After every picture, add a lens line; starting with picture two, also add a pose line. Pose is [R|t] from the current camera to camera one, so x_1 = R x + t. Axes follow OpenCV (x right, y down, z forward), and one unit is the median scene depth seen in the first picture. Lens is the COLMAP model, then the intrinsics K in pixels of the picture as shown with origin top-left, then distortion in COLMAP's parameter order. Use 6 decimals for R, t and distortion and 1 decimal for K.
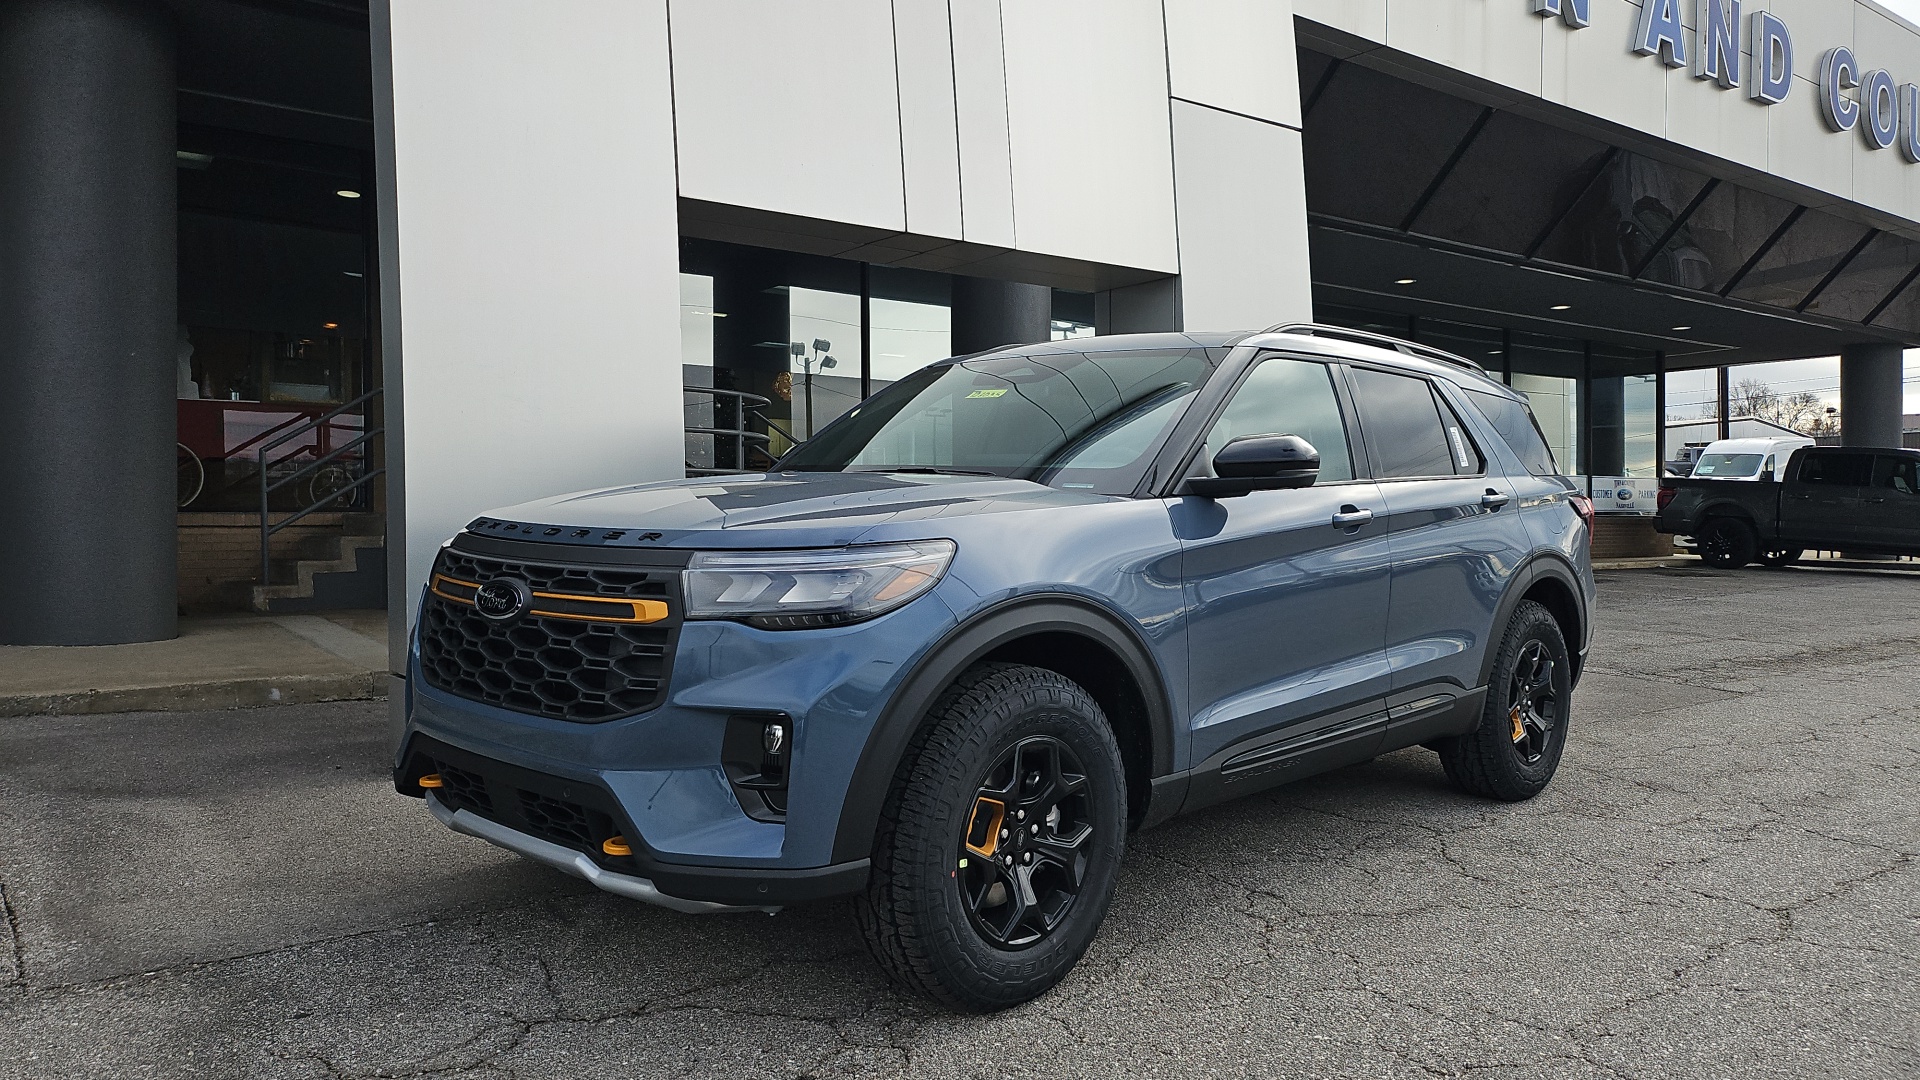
lens RADIAL K [[1351.8, 0, 964.3], [0, 1351.8, 514.1], [0, 0, 1]] dist [0.027650, -0.058029]
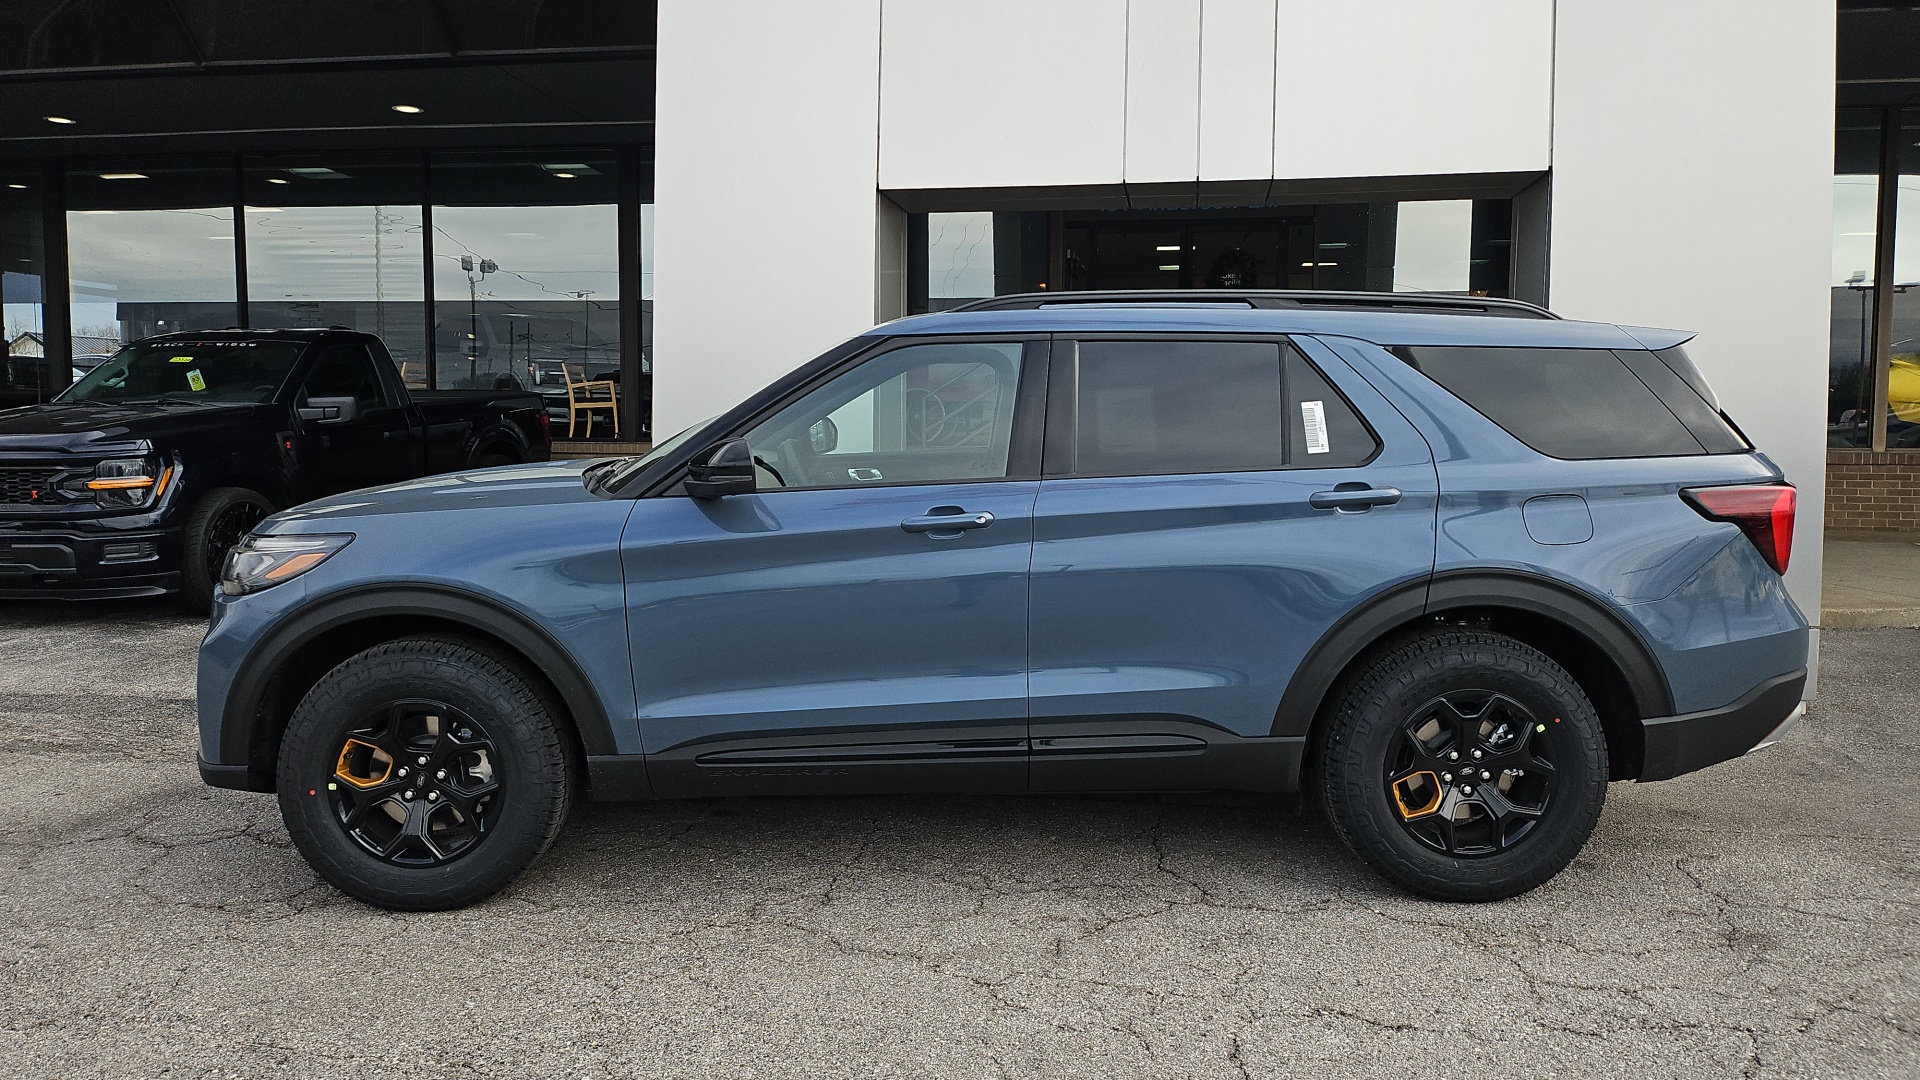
lens RADIAL K [[1317.4, 0, 960.0], [0, 1317.4, 540.0], [0, 0, 1]] dist [0.000473, -0.001948]
pose [[0.705632, 0.061794, -0.705879, 1.027008], [-0.002930, 0.996436, 0.084301, -0.063845], [0.708572, -0.057417, 0.703299, 0.451171]]
